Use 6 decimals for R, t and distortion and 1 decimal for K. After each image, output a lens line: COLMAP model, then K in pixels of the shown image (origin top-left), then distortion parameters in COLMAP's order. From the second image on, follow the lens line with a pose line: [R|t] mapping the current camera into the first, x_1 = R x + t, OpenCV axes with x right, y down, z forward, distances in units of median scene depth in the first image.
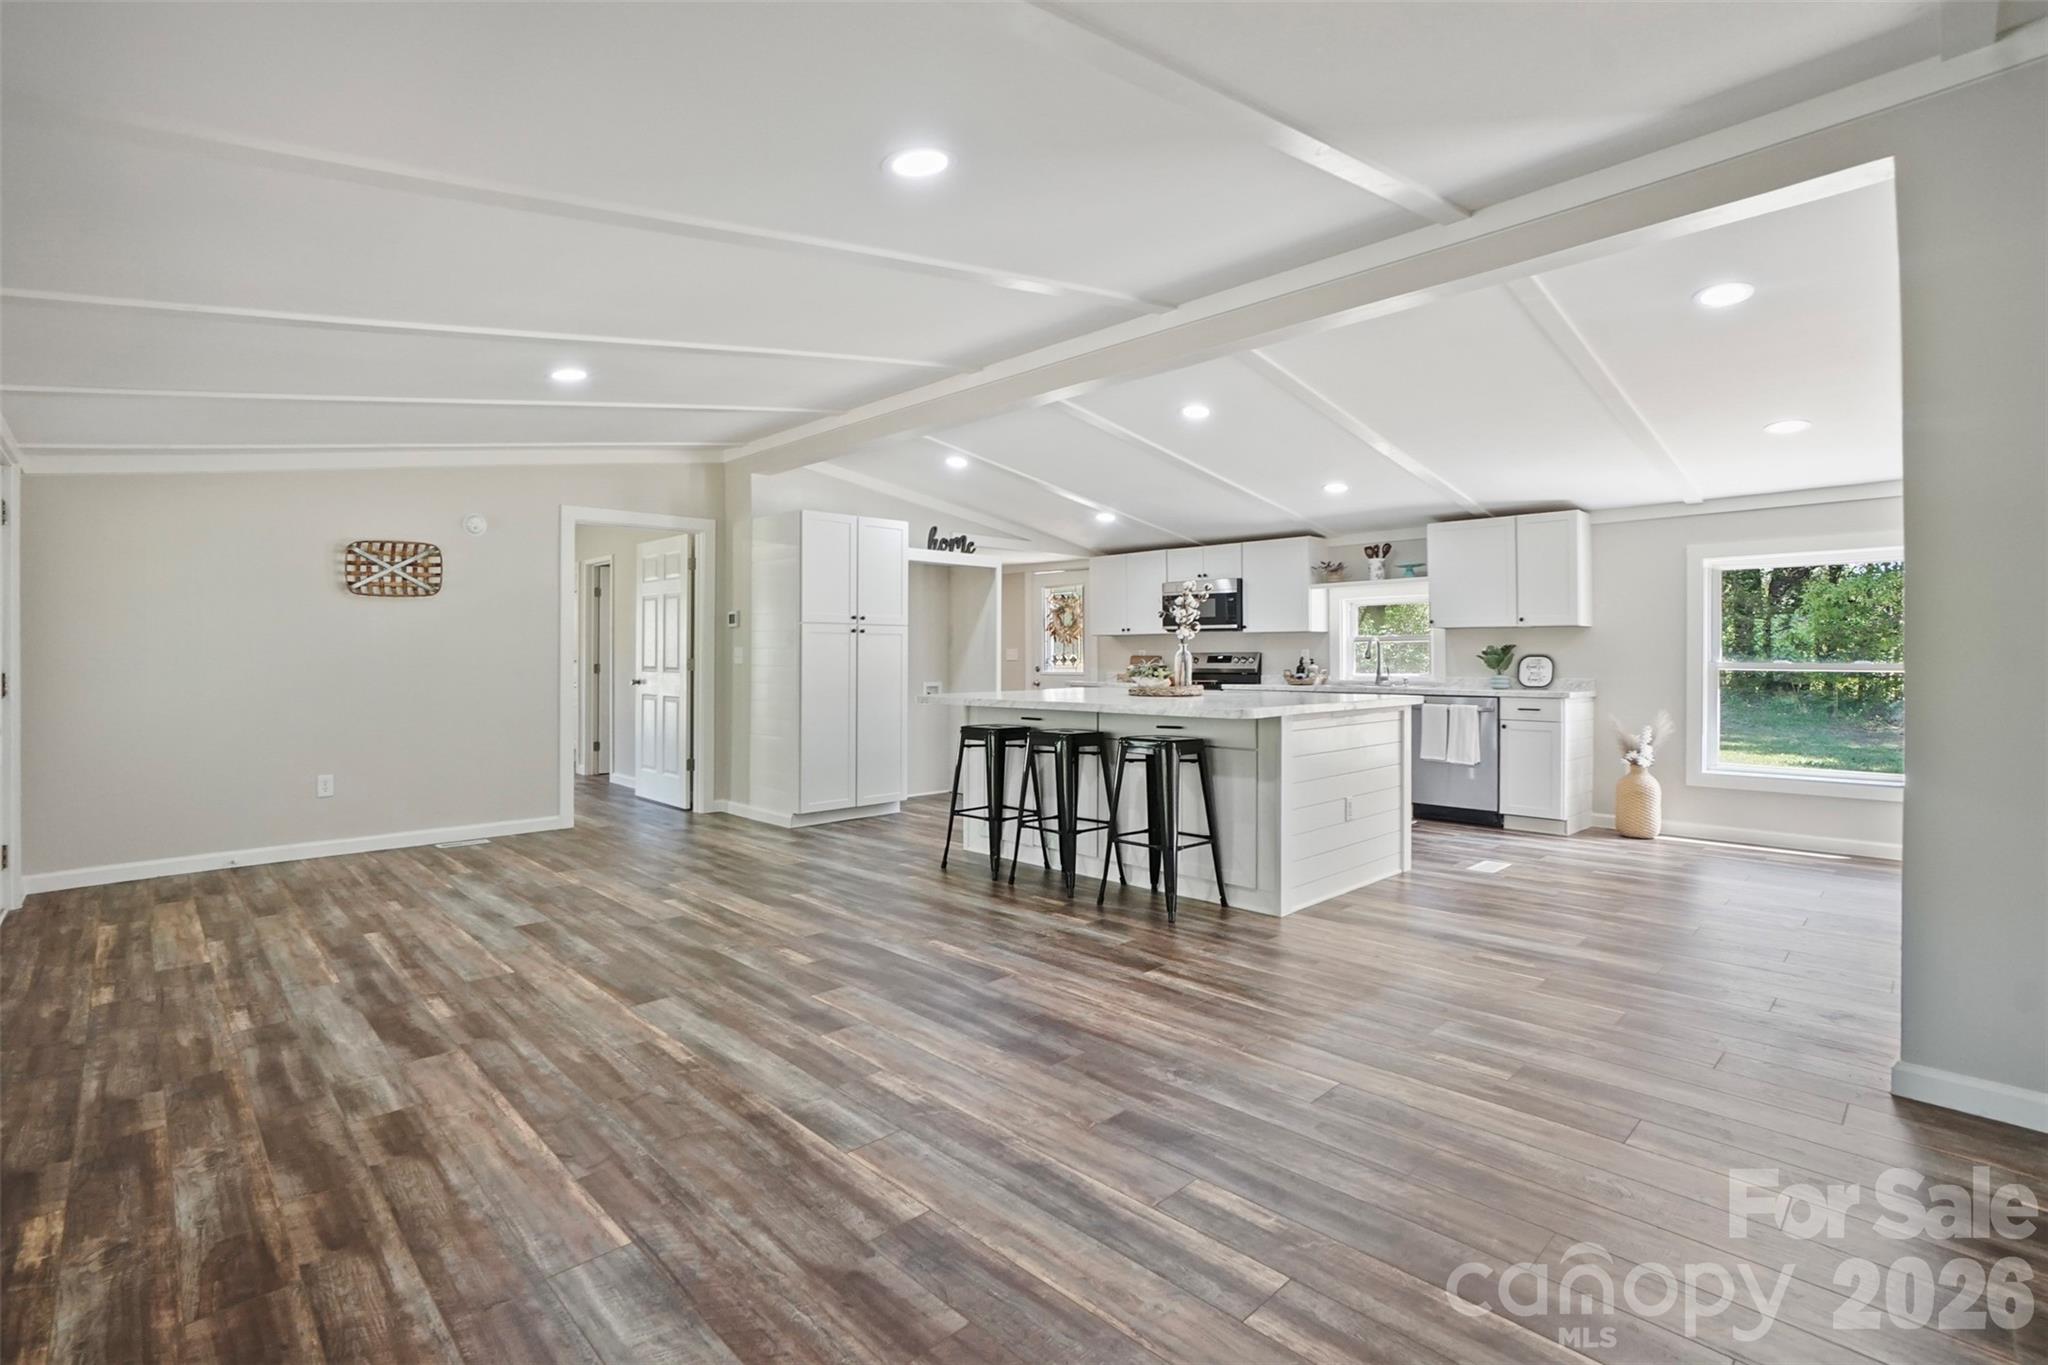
lens RADIAL K [[950.6, 0, 982.5], [0, 950.6, 635.7], [0, 0, 1]] dist [-0.057154, 0.018578]
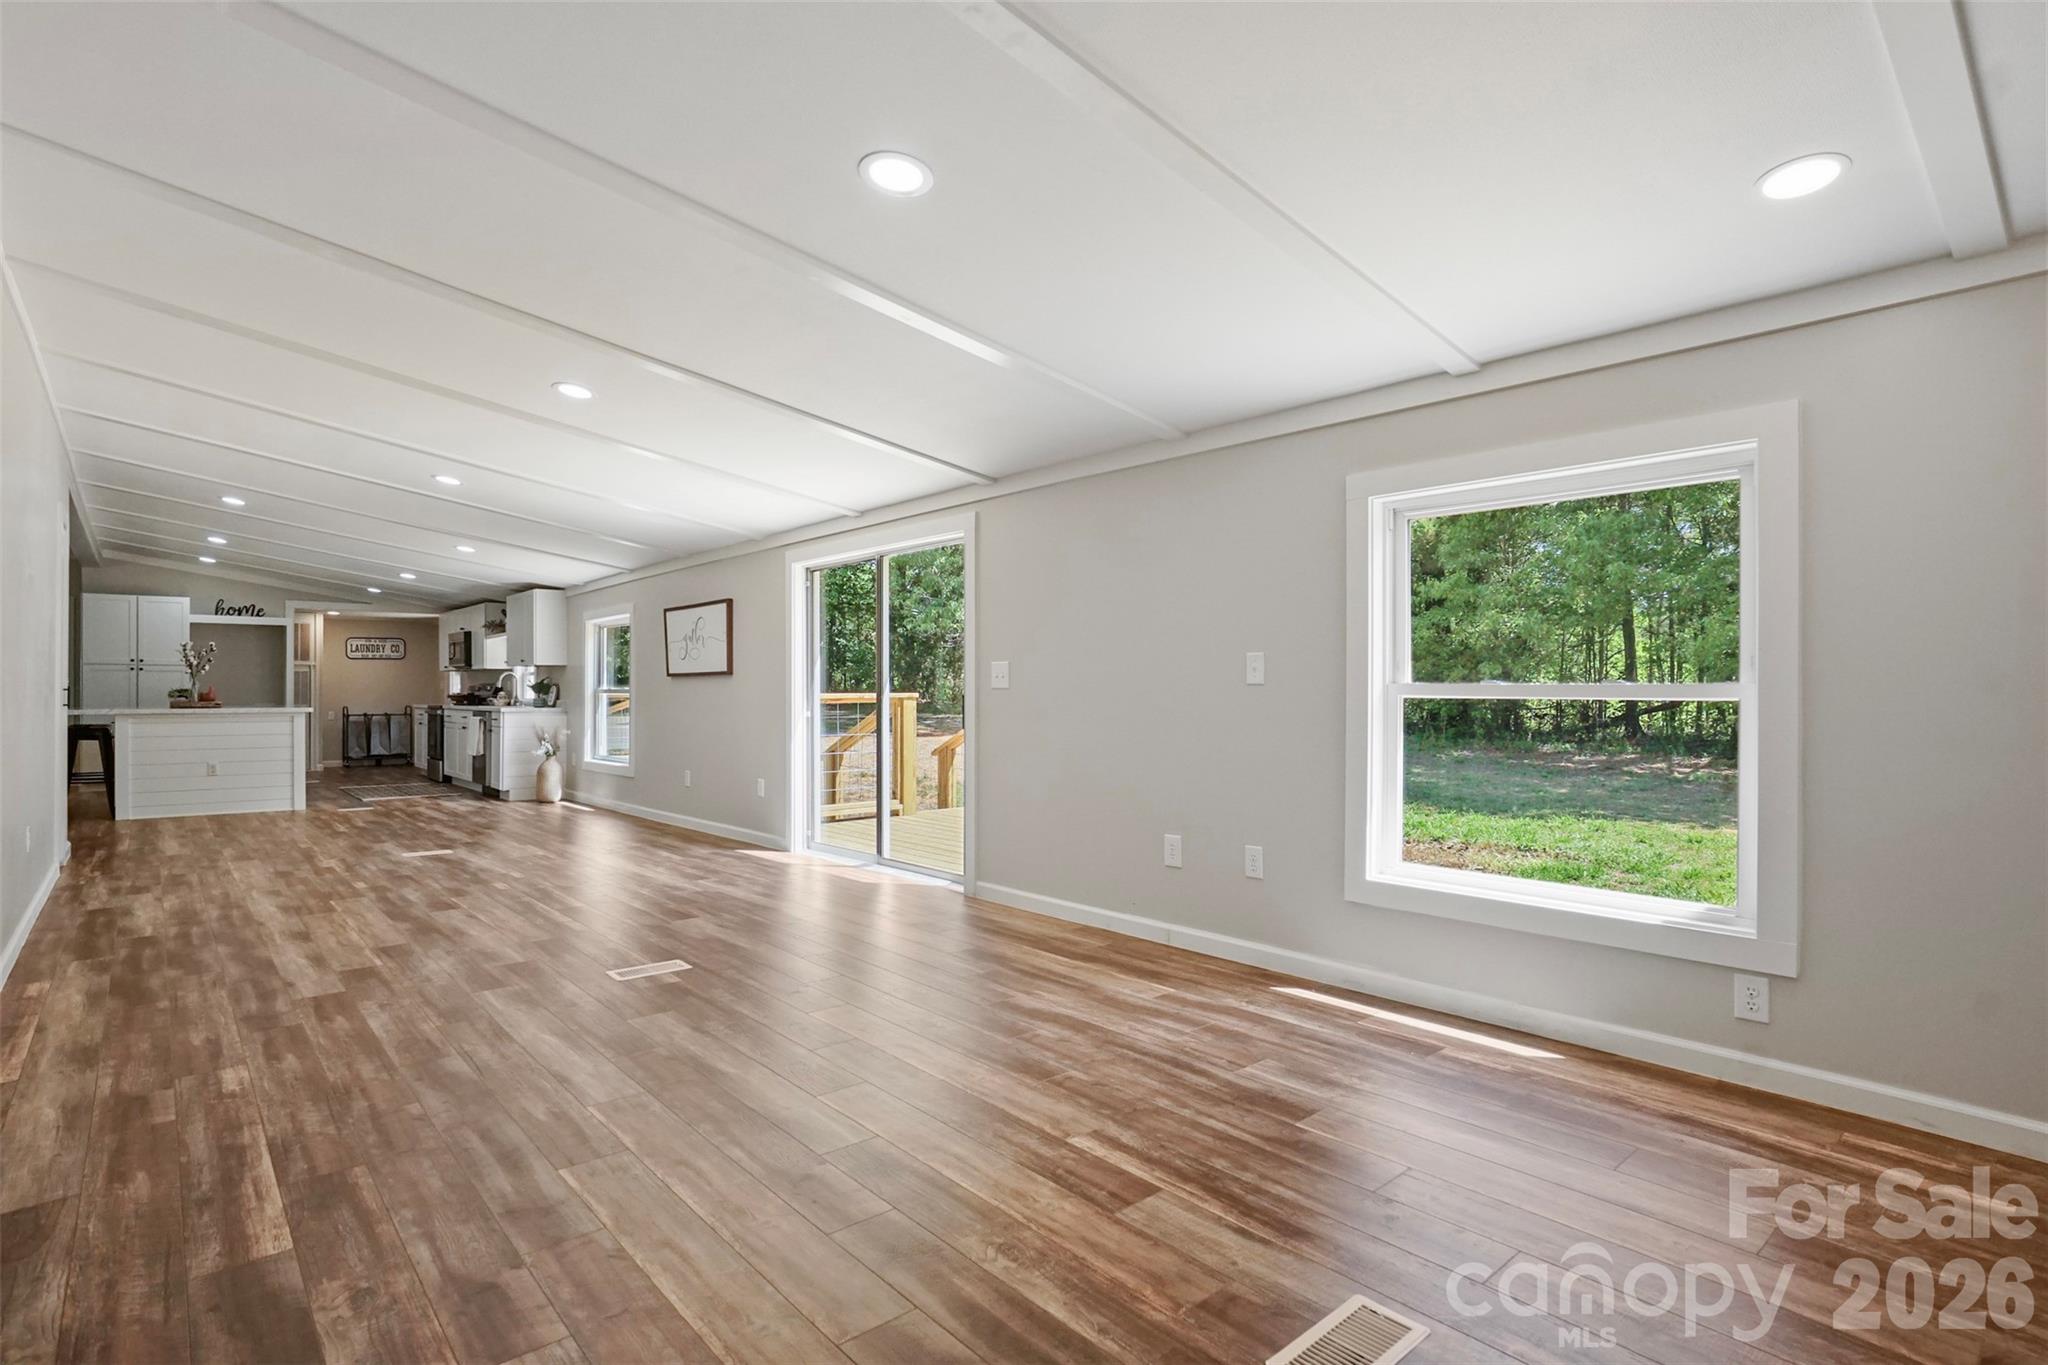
lens RADIAL K [[1018.0, 0, 977.0], [0, 1018.0, 695.6], [0, 0, 1]] dist [-0.052908, 0.023459]
pose [[0.998716, 0.005084, -0.050408, 2.767653], [-0.003740, 0.999636, 0.026723, -0.019788], [0.050525, -0.026500, 0.998371, -1.175471]]
